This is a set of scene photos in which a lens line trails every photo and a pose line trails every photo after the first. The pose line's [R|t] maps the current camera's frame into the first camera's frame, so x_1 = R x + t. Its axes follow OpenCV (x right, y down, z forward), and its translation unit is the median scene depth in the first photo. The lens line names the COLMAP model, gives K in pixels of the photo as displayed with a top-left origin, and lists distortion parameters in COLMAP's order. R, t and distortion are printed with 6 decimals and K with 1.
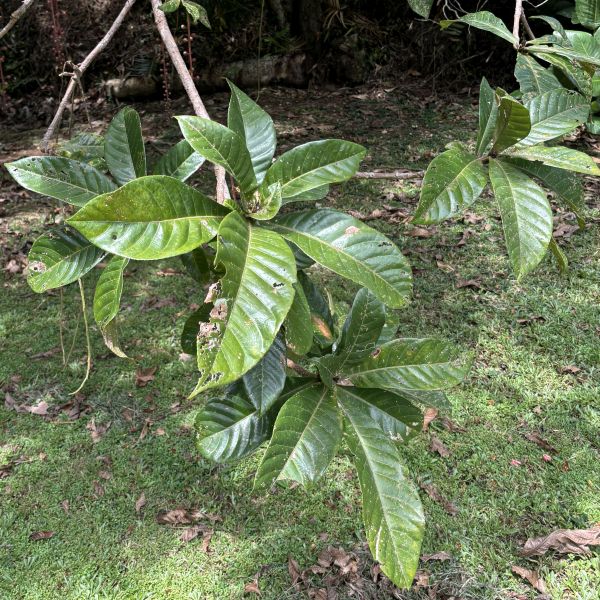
lens RADIAL K [[718.1, 0, 250.2], [0, 718.1, 237.1], [0, 0, 1]] dist [0.028688, -0.017362]
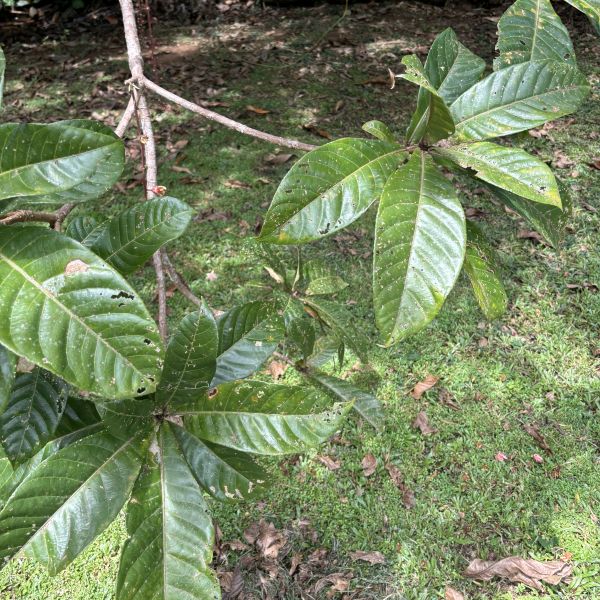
lens RADIAL K [[616.9, 0, 297.9], [0, 616.9, 219.8], [0, 0, 1]] dist [0.018287, -0.006706]
pose [[0.978599, 0.129949, -0.159553, 0.134046], [-0.105223, 0.982341, 0.154704, -0.052038], [0.176839, -0.134605, 0.974992, 0.151263]]
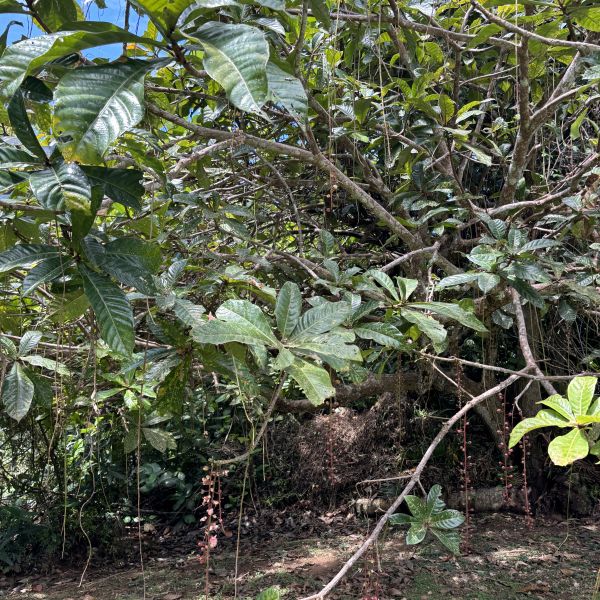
lens RADIAL K [[613.6, 0, 293.3], [0, 613.6, 345.3], [0, 0, 1]] dist [0.017178, -0.000419]
pose [[0.983732, 0.007582, -0.179485, -0.287749], [-0.083501, 0.903919, -0.419474, -0.015475], [0.159059, 0.427636, 0.889847, -0.146325]]
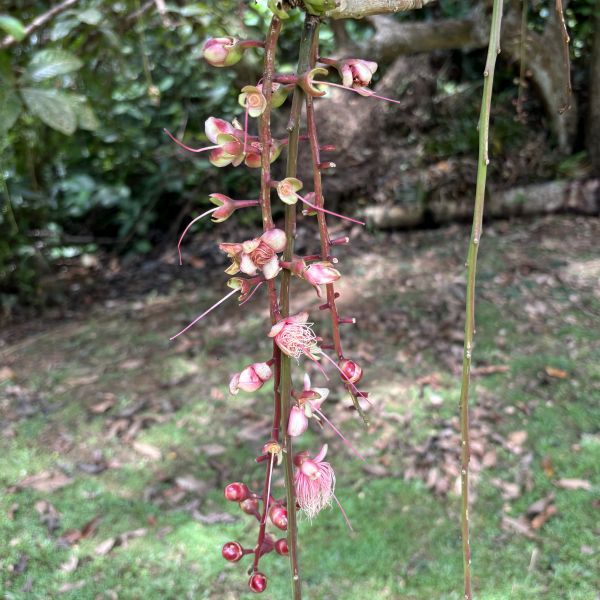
lens RADIAL K [[669.1, 0, 322.4], [0, 669.1, 291.1], [0, 0, 1]] dist [0.117750, -0.416383]
pose [[0.997259, 0.004167, -0.073867, -0.455893], [-0.009757, 0.997100, -0.075472, -0.110894], [0.073338, 0.075986, 0.994408, 0.337389]]
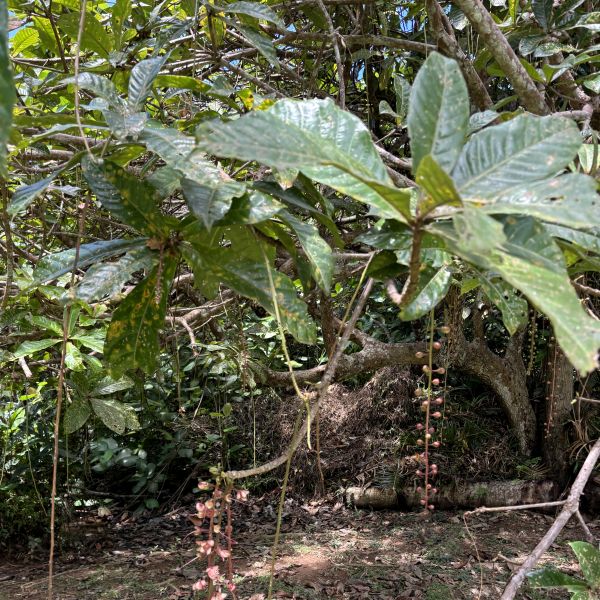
lens RADIAL K [[644.2, 0, 284.3], [0, 644.2, 409.1], [0, 0, 1]] dist [0.157105, -0.511904]
pose [[0.988090, 0.068013, -0.138032, -0.399985], [-0.105930, 0.951278, -0.289567, -0.100596], [0.111612, 0.300740, 0.947153, 0.119899]]
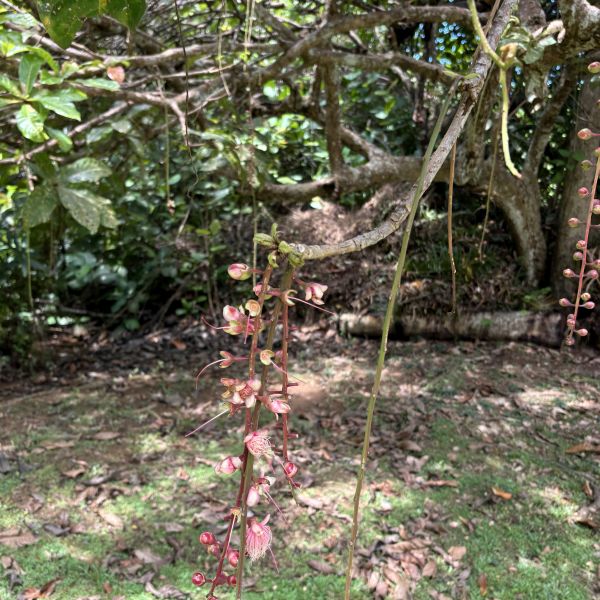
lens RADIAL K [[644.4, 0, 286.7], [0, 644.4, 299.2], [0, 0, 1]] dist [0.117305, -0.369692]
pose [[0.988547, 0.114628, -0.098158, -0.452335], [-0.132442, 0.970768, -0.200173, -0.117313], [0.072343, 0.210880, 0.974831, 0.279321]]
